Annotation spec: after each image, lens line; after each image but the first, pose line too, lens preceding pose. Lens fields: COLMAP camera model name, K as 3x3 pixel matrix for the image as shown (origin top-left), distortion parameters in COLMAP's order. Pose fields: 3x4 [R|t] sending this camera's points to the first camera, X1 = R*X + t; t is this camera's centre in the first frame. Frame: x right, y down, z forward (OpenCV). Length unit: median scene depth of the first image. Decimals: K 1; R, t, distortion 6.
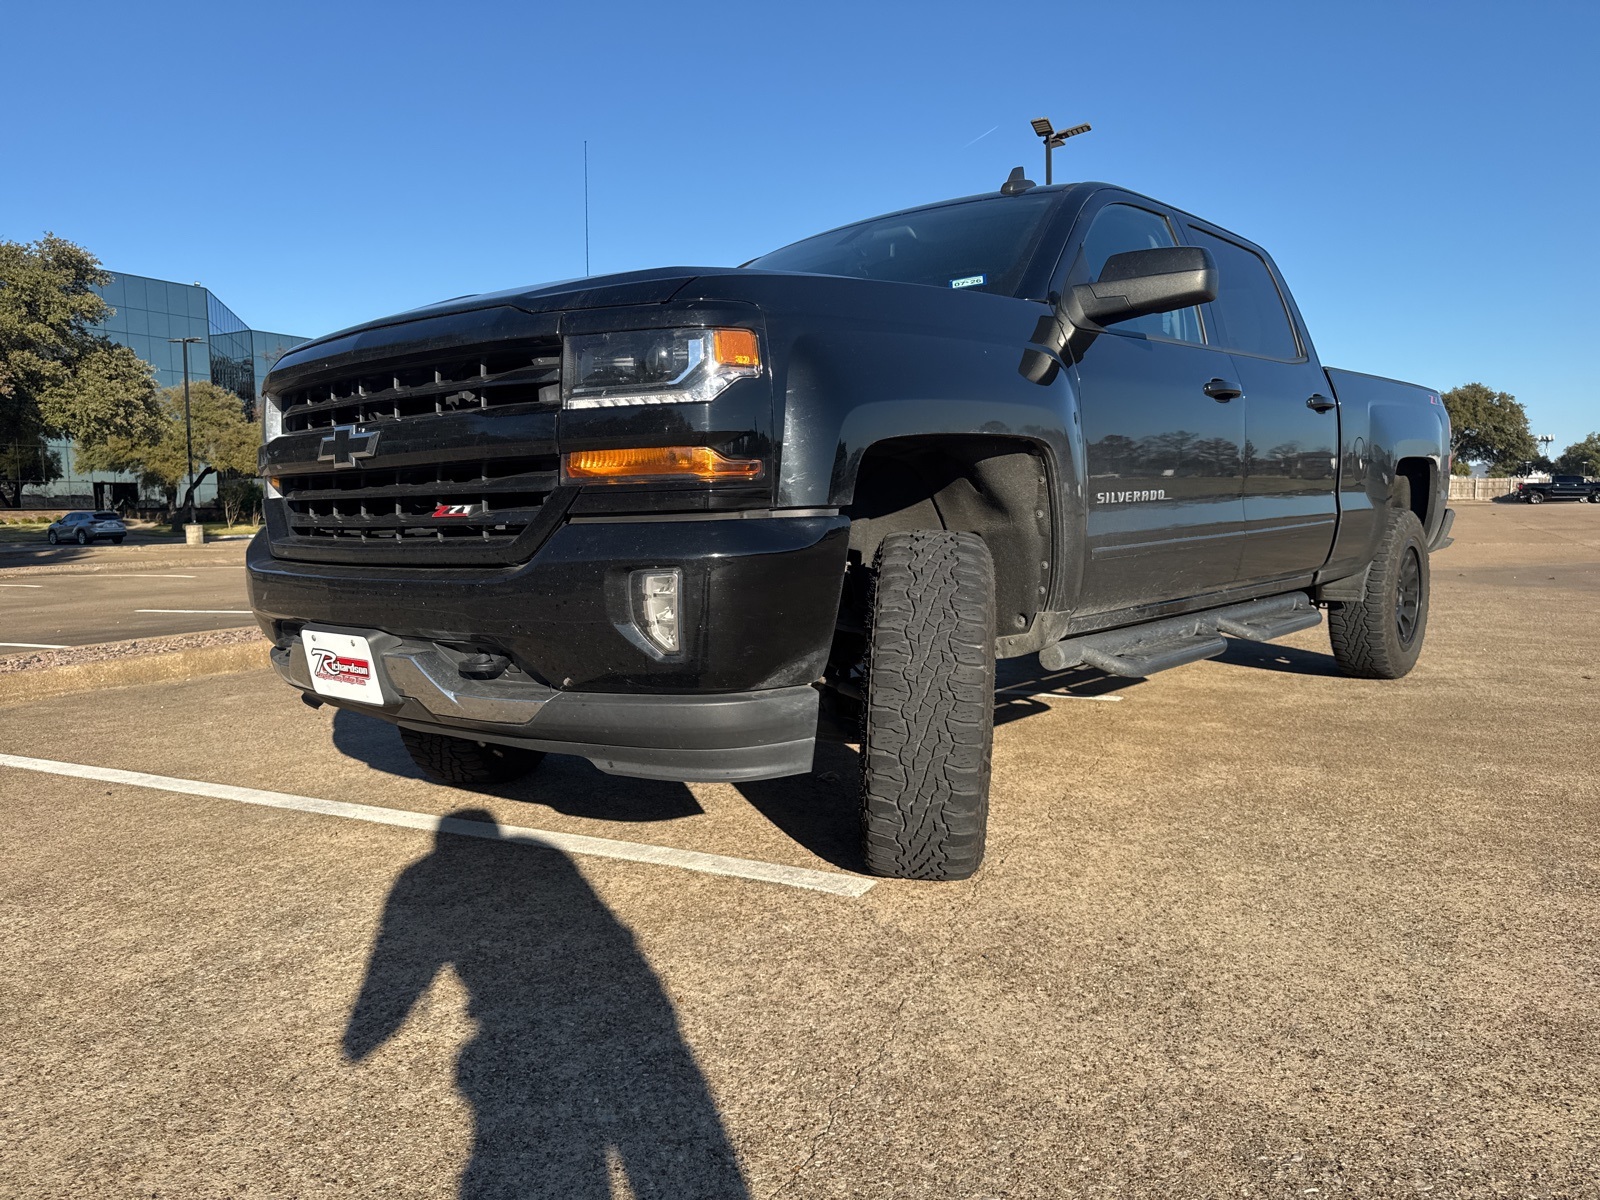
lens RADIAL K [[1191.2, 0, 800.0], [0, 1191.2, 600.0], [0, 0, 1]] dist [0.014841, -0.008288]
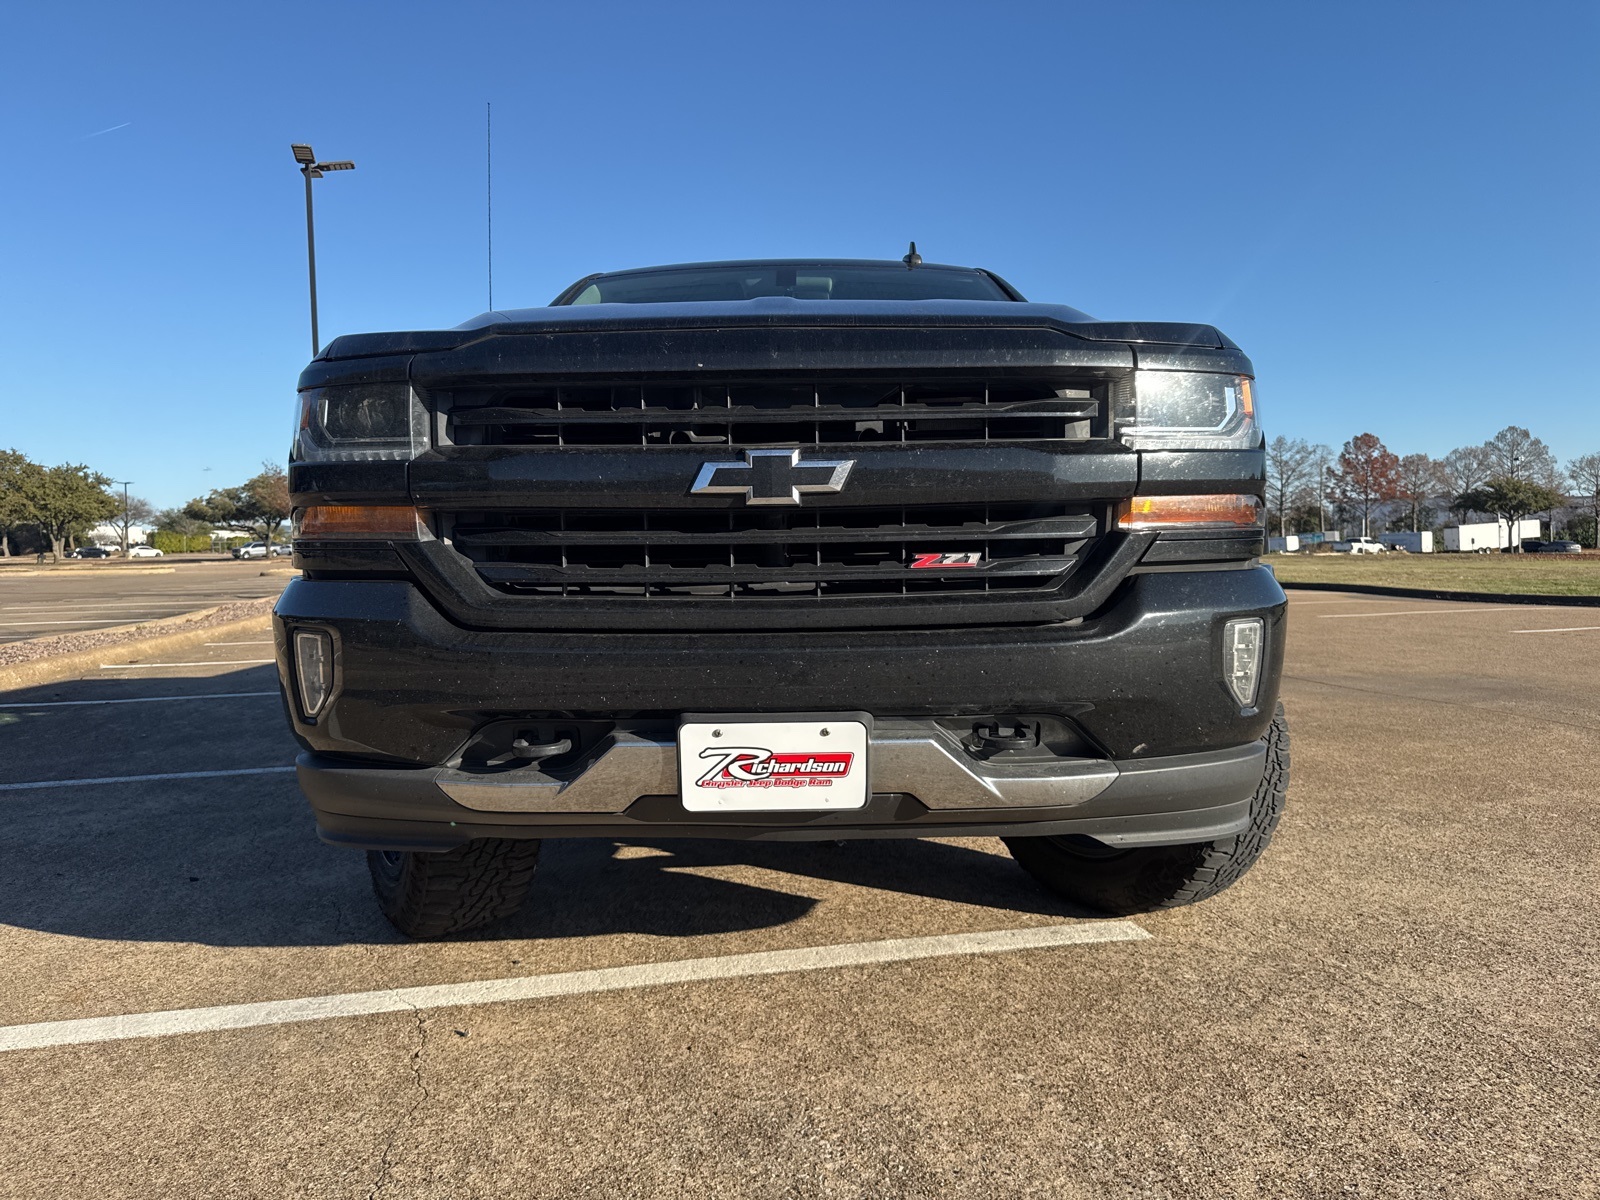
lens RADIAL K [[1161.2, 0, 799.5], [0, 1161.2, 592.4], [0, 0, 1]] dist [0.153693, -0.222307]
pose [[0.745114, -0.013243, 0.666806, -0.858068], [0.047383, 0.998328, -0.033121, -0.028707], [-0.665252, 0.056274, 0.744495, 0.435226]]
